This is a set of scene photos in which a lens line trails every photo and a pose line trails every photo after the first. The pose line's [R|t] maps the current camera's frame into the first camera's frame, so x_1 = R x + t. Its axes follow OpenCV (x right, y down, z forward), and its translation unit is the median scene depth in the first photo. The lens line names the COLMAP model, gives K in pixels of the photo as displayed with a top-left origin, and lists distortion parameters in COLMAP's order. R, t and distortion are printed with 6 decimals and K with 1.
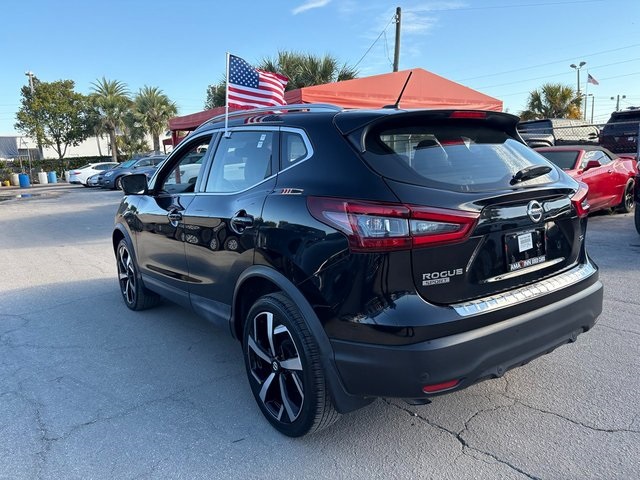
lens RADIAL K [[491.4, 0, 322.9], [0, 491.4, 241.8], [0, 0, 1]] dist [0.060696, -0.060723]
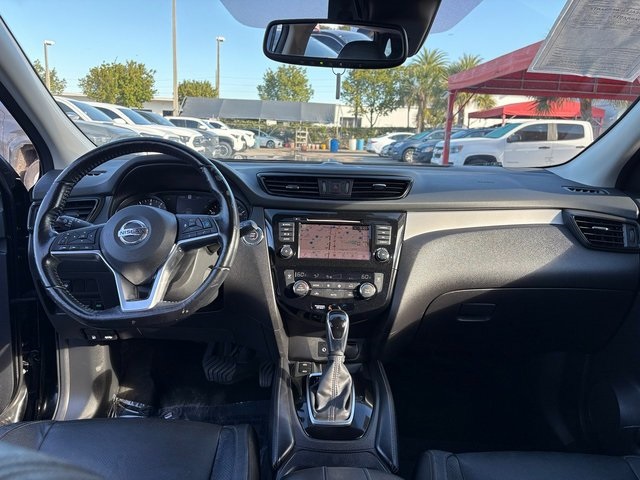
lens RADIAL K [[482.2, 0, 319.5], [0, 482.2, 249.7], [0, 0, 1]] dist [0.019882, 0.000711]
pose [[0.810130, 0.202633, -0.550117, -0.012656], [-0.166919, 0.979254, 0.114890, -0.050794], [0.561985, -0.001251, 0.827147, 0.362533]]
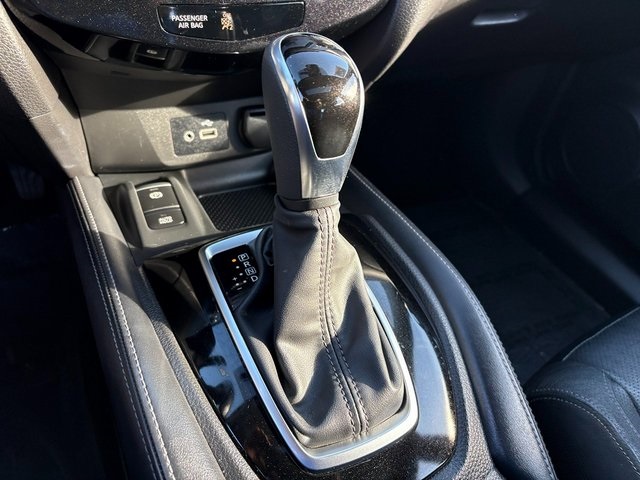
lens RADIAL K [[491.4, 0, 322.9], [0, 491.4, 241.8], [0, 0, 1]] dist [0.060696, -0.060723]
pose [[0.972532, 0.232657, -0.007205, -0.061009], [-0.186655, 0.797987, 0.573041, -0.032895], [0.139072, -0.555956, 0.819495, 0.424379]]
